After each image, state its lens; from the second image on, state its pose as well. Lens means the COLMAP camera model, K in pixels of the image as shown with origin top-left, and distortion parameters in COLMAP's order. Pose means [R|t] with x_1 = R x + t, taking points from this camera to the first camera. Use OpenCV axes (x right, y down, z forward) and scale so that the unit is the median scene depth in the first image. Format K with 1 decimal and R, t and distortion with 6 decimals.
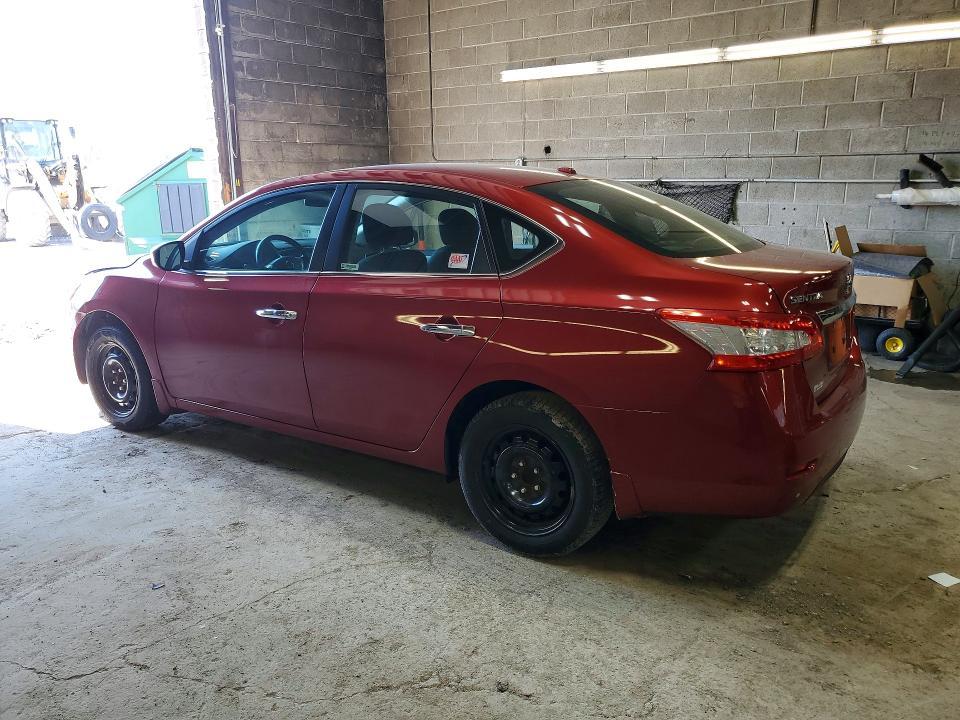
lens RADIAL K [[752.4, 0, 480.3], [0, 752.4, 353.8], [0, 0, 1]] dist [0.005329, 0.019856]
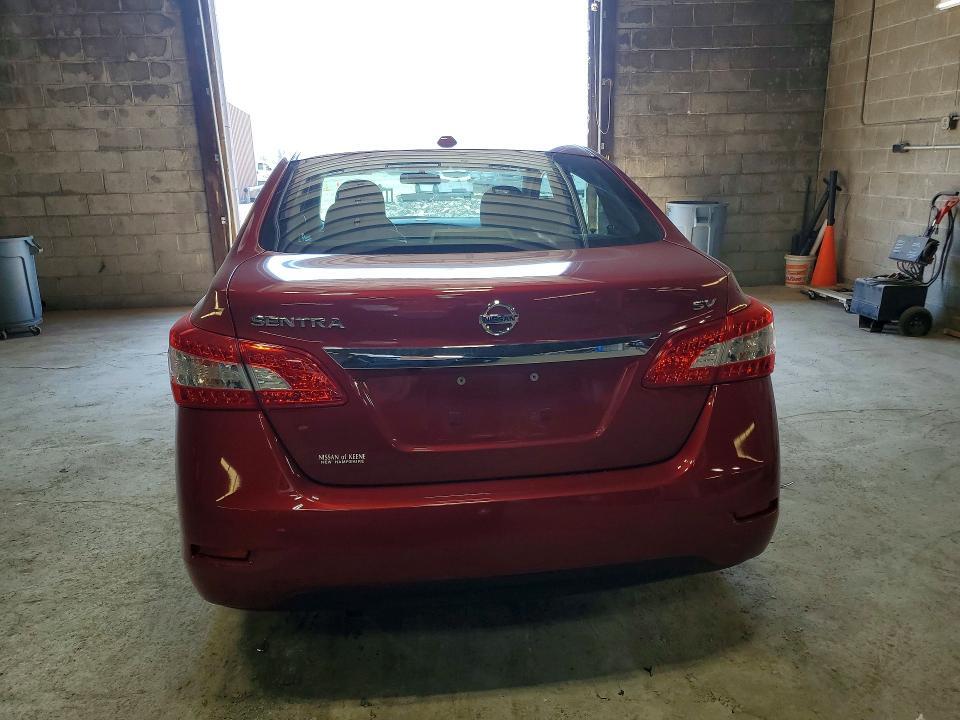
lens RADIAL K [[752.4, 0, 488.9], [0, 752.4, 365.6], [0, 0, 1]] dist [0.005329, 0.019856]
pose [[0.666283, 0.180368, -0.723556, 0.377070], [-0.149195, 0.982932, 0.107639, -0.048065], [0.730621, 0.036233, 0.681821, 0.240748]]
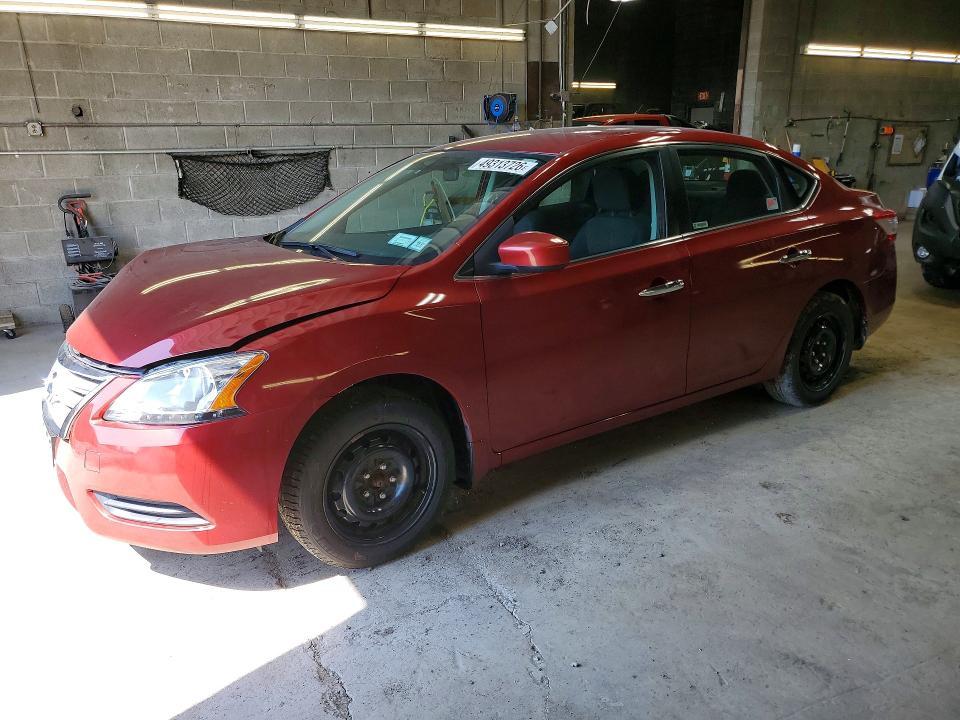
lens RADIAL K [[752.4, 0, 478.4], [0, 752.4, 363.1], [0, 0, 1]] dist [0.005329, 0.019856]
pose [[0.364066, -0.270178, 0.891325, -0.589999], [0.230396, 0.953383, 0.194882, -0.096754], [-0.902427, 0.134408, 0.409342, 0.408536]]
